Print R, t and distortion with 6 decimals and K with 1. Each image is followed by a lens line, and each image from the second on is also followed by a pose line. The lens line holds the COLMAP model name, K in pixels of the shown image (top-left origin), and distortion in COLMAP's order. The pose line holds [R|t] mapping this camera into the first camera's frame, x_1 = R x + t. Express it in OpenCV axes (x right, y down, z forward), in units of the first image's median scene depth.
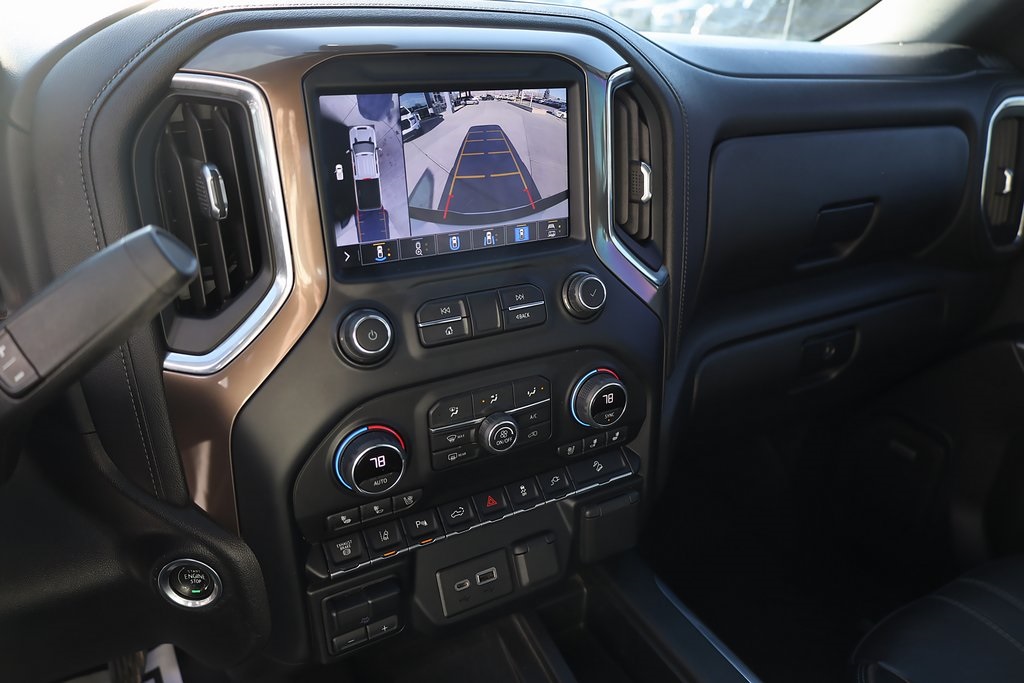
lens RADIAL K [[704.6, 0, 509.8], [0, 704.6, 346.8], [0, 0, 1]] dist [-0.007113, -0.000226]
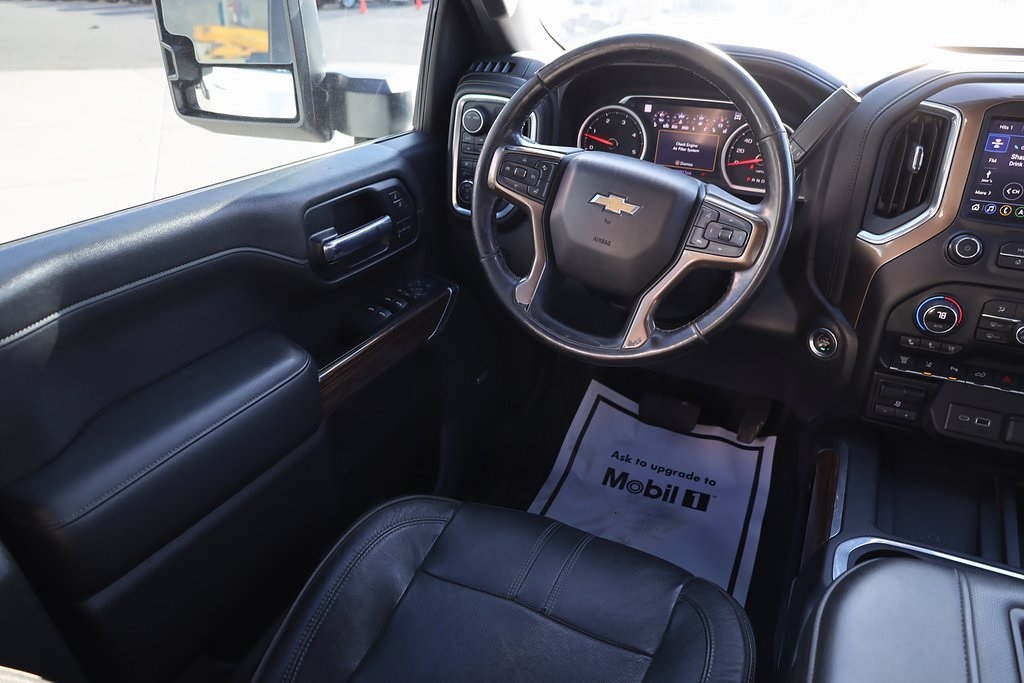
lens RADIAL K [[704.6, 0, 509.8], [0, 704.6, 346.8], [0, 0, 1]] dist [-0.007113, -0.000226]
pose [[0.563168, 0.363127, -0.742281, 0.511122], [-0.338028, 0.920913, 0.194052, 0.233029], [0.754042, 0.141628, 0.641375, -0.916650]]
